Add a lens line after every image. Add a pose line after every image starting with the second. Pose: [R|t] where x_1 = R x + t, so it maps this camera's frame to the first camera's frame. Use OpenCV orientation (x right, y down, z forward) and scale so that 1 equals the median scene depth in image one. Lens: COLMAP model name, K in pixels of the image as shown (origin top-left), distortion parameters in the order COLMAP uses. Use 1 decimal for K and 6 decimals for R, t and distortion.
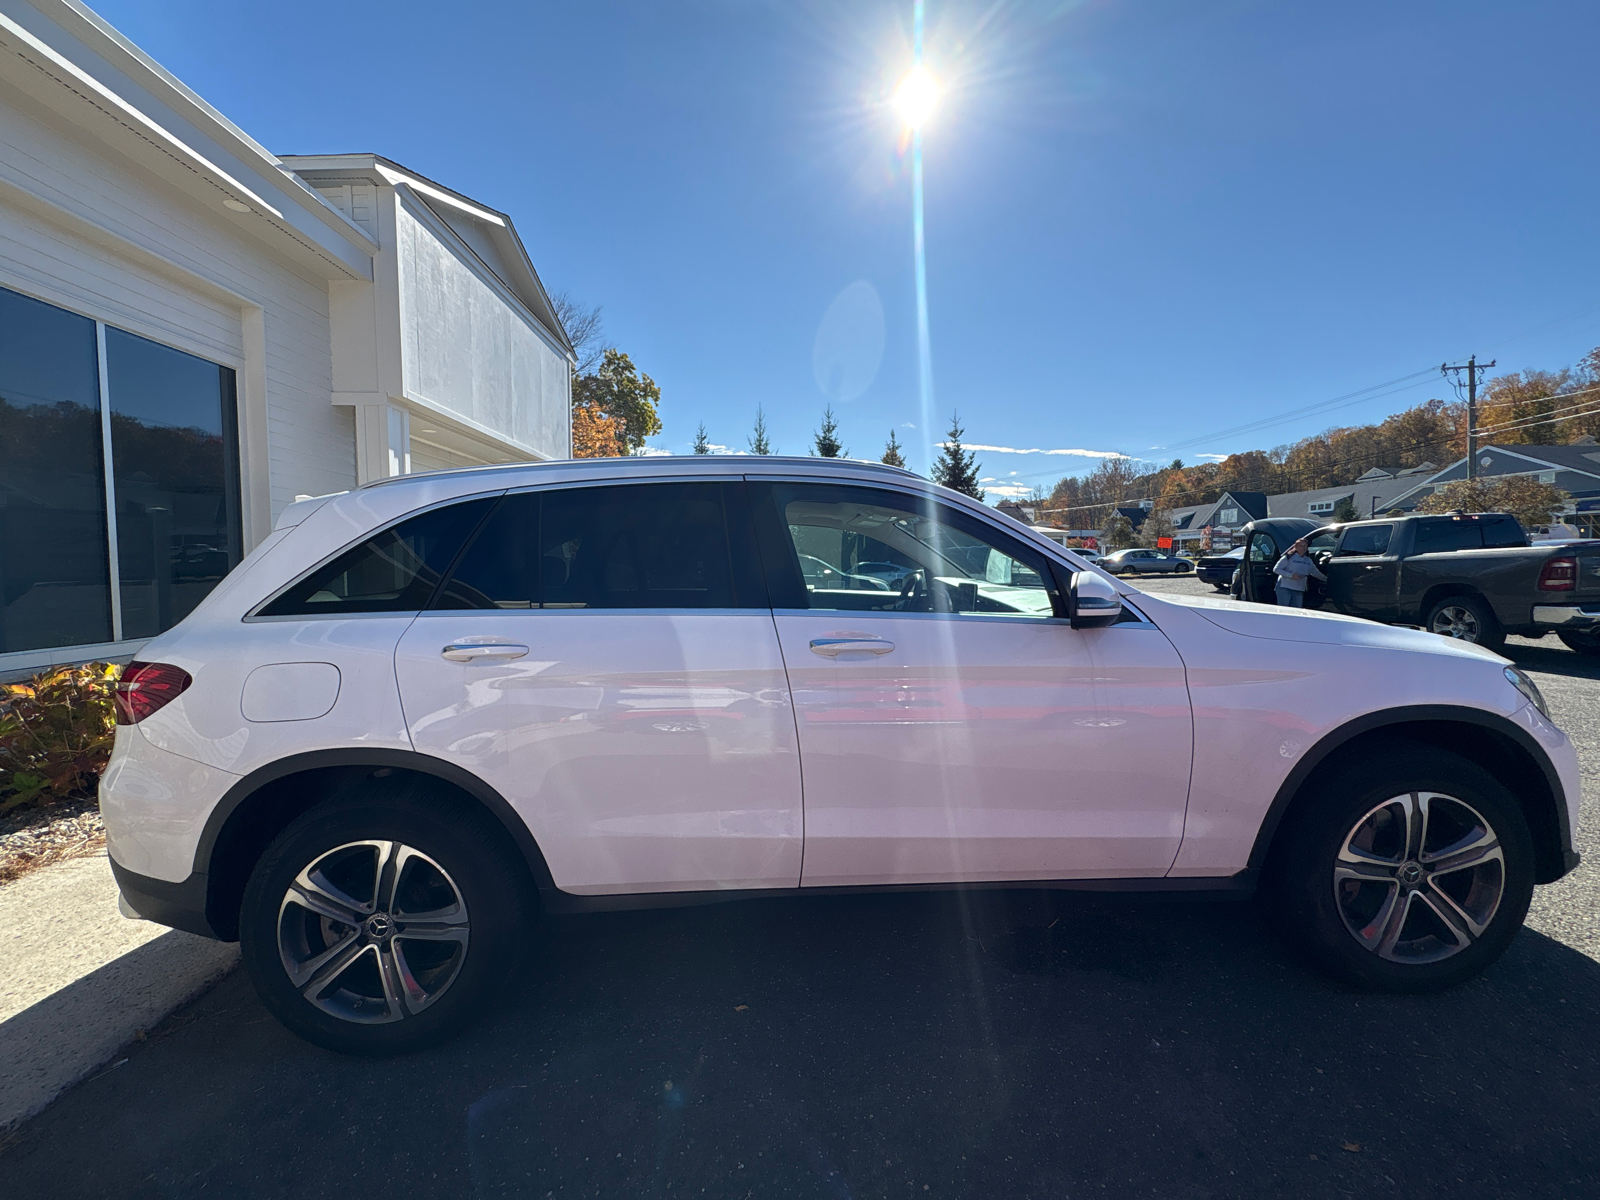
lens RADIAL K [[635.7, 0, 799.4], [0, 635.7, 600.2], [0, 0, 1]] dist [0.000303, -0.000218]
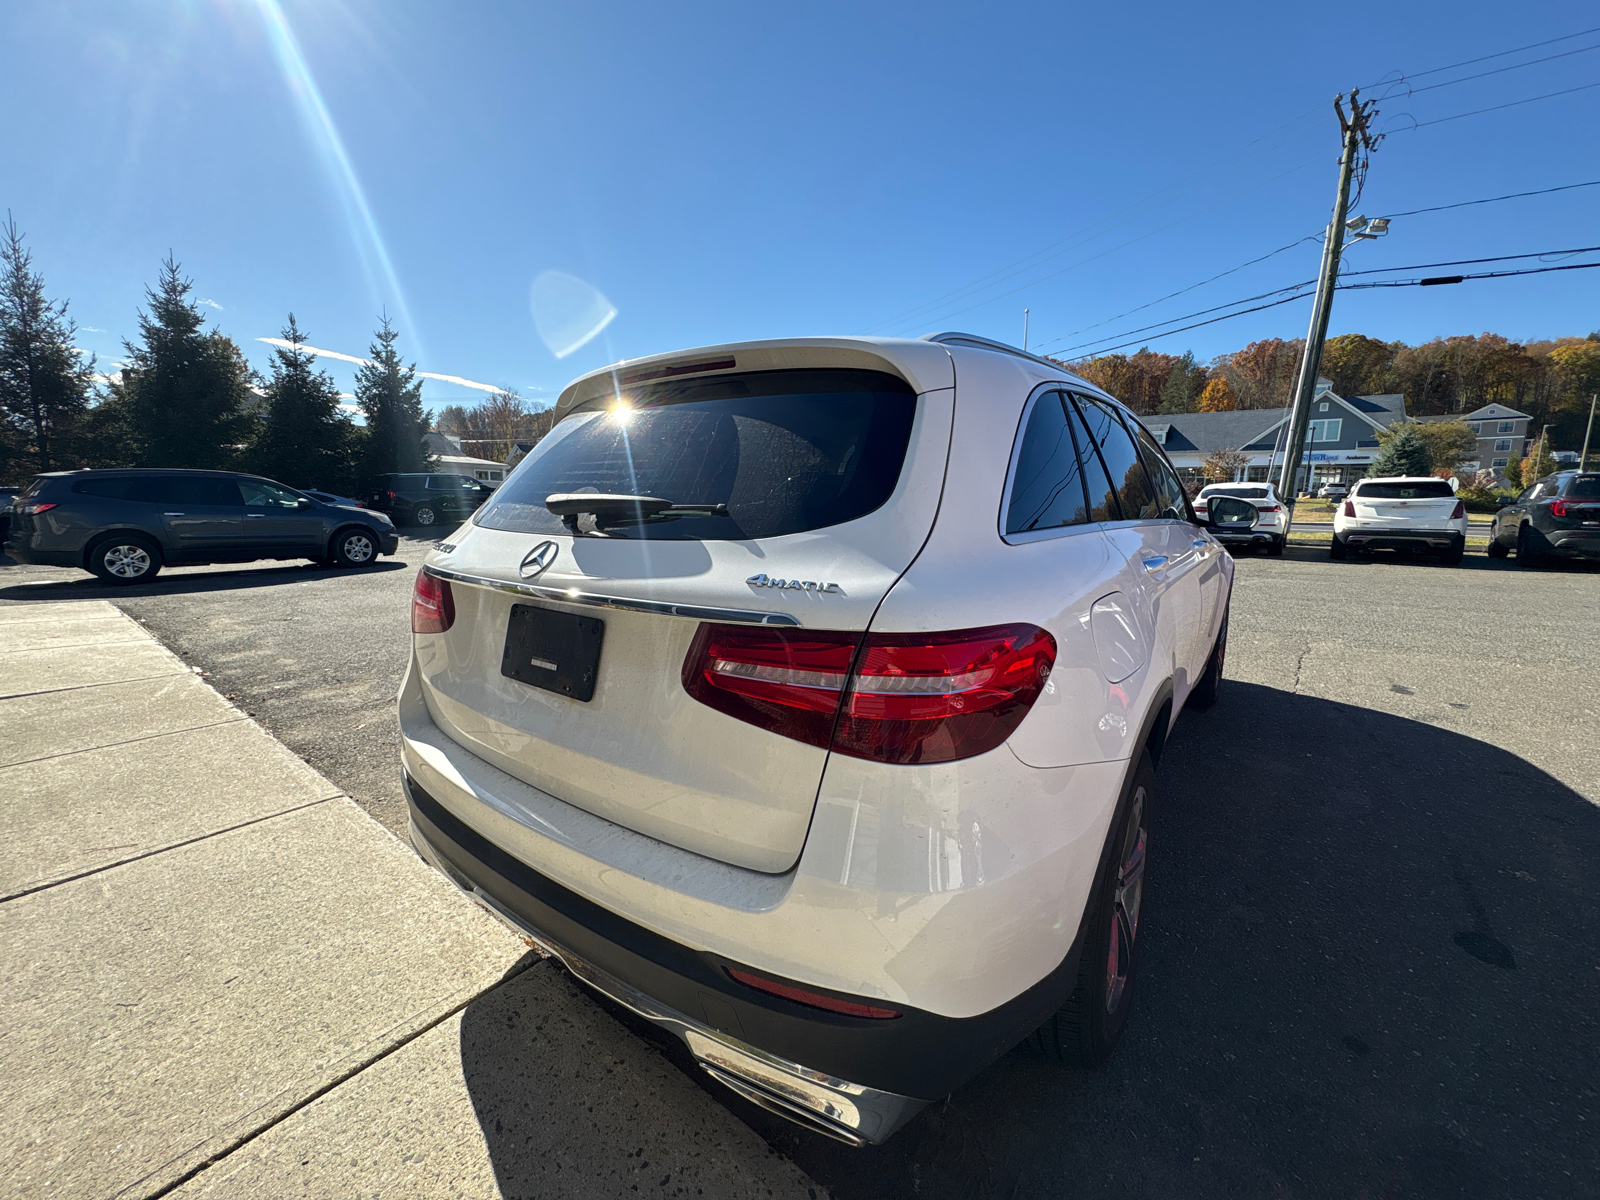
lens RADIAL K [[635.7, 0, 799.4], [0, 635.7, 600.2], [0, 0, 1]] dist [0.000303, -0.000218]
pose [[0.629117, -0.102352, 0.770543, -0.090776], [0.025669, 0.993488, 0.111009, 0.000966], [-0.776887, -0.050059, 0.627647, 0.047858]]
